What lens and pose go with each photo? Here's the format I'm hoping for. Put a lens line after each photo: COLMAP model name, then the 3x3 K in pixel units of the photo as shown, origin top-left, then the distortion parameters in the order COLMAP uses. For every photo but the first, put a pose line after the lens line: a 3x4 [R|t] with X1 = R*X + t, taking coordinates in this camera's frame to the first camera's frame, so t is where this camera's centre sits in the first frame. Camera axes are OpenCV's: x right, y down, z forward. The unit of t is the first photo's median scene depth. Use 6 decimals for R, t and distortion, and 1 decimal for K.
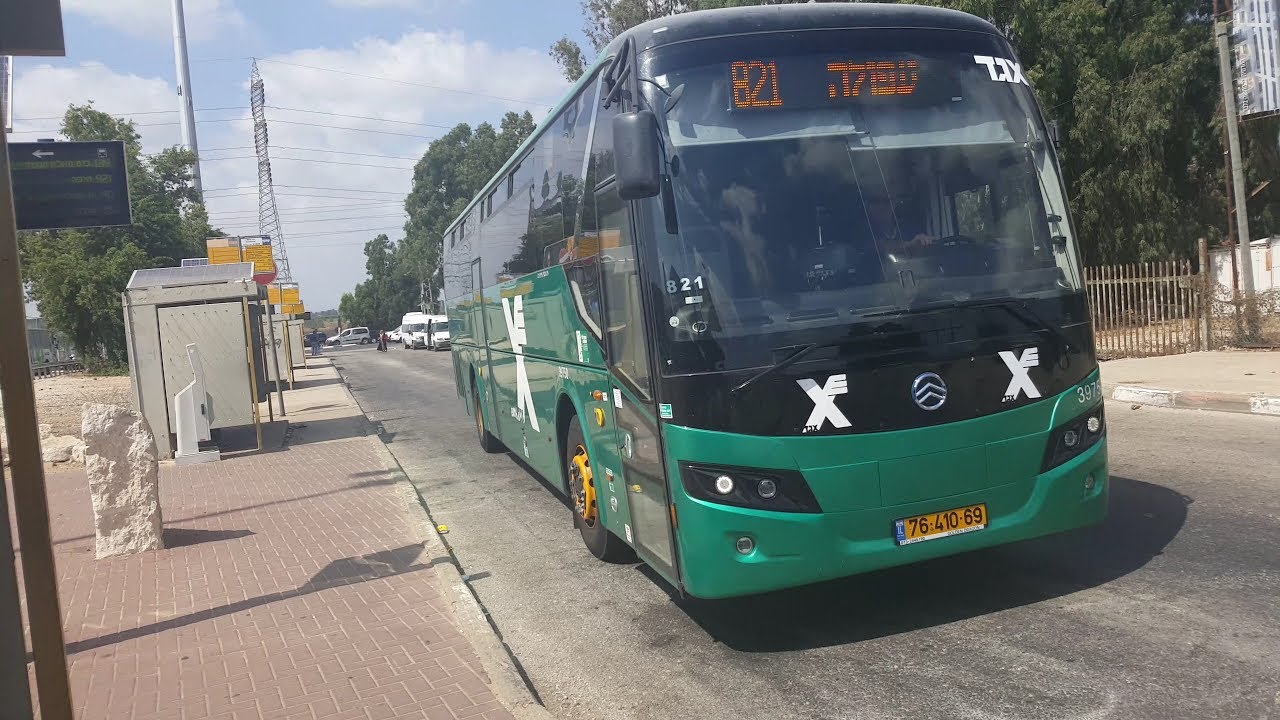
lens RADIAL K [[1171.9, 0, 638.6], [0, 1171.9, 359.7], [0, 0, 1]] dist [-0.011319, 0.000000]
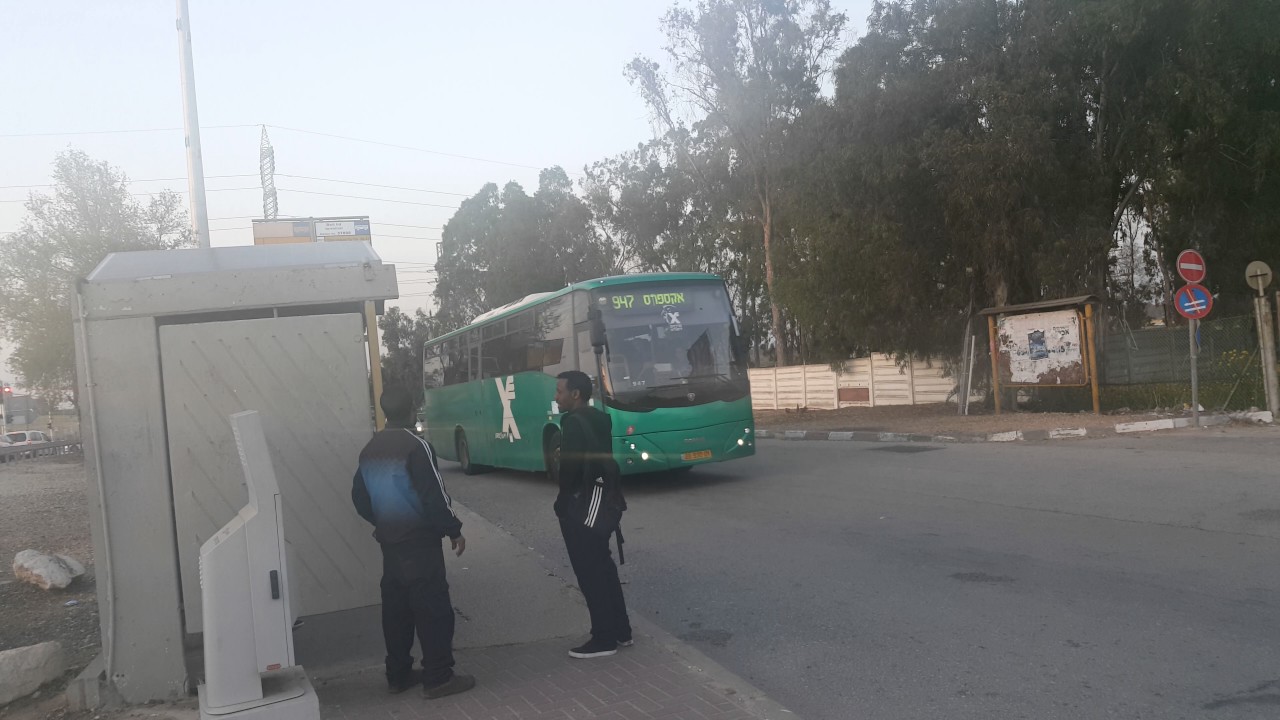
lens RADIAL K [[1171.9, 0, 641.3], [0, 1171.9, 357.1], [0, 0, 1]] dist [-0.011319, 0.000000]
pose [[0.999942, -0.010634, 0.001850, -0.100602], [0.010735, 0.997672, -0.067344, -0.001853], [-0.001129, 0.067360, 0.997728, 0.244595]]
